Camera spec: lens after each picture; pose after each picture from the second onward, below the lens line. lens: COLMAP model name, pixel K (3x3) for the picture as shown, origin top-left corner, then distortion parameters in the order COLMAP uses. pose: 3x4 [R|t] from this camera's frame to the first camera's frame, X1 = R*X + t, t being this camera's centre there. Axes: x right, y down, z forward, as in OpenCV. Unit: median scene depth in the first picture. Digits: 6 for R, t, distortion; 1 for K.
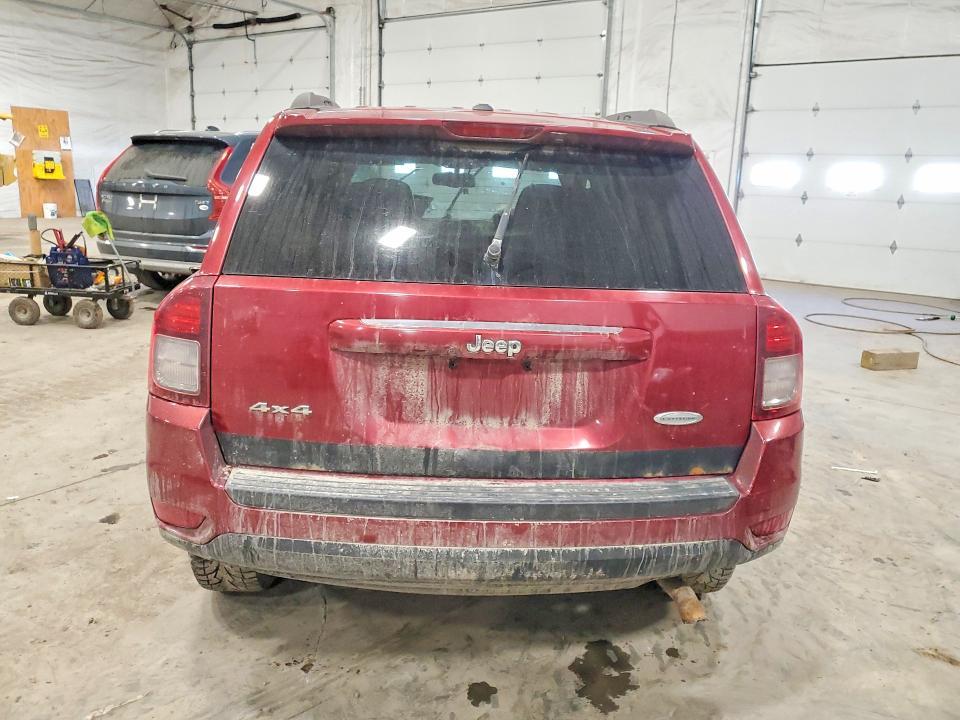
lens RADIAL K [[753.7, 0, 480.0], [0, 753.7, 360.0], [0, 0, 1]] dist [0.005639, 0.003298]
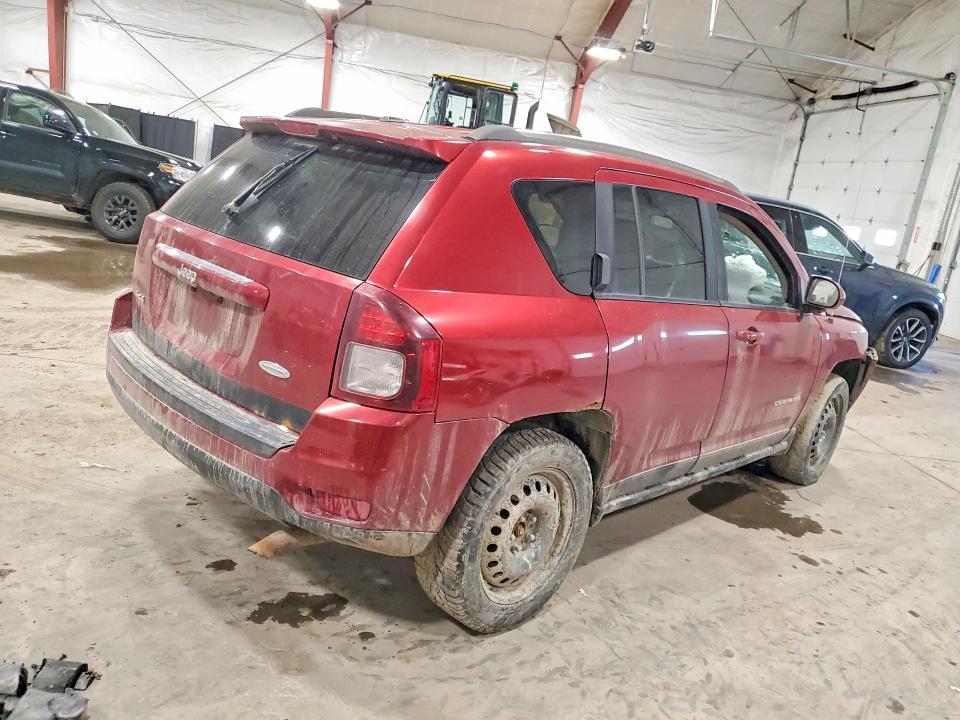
lens RADIAL K [[739.8, 0, 462.6], [0, 739.8, 361.8], [0, 0, 1]] dist [0.005214, 0.006181]
pose [[0.660302, 0.238365, -0.712168, 0.107872], [-0.296166, 0.954088, 0.044740, -0.005997], [0.690136, 0.181378, 0.700582, 0.034670]]
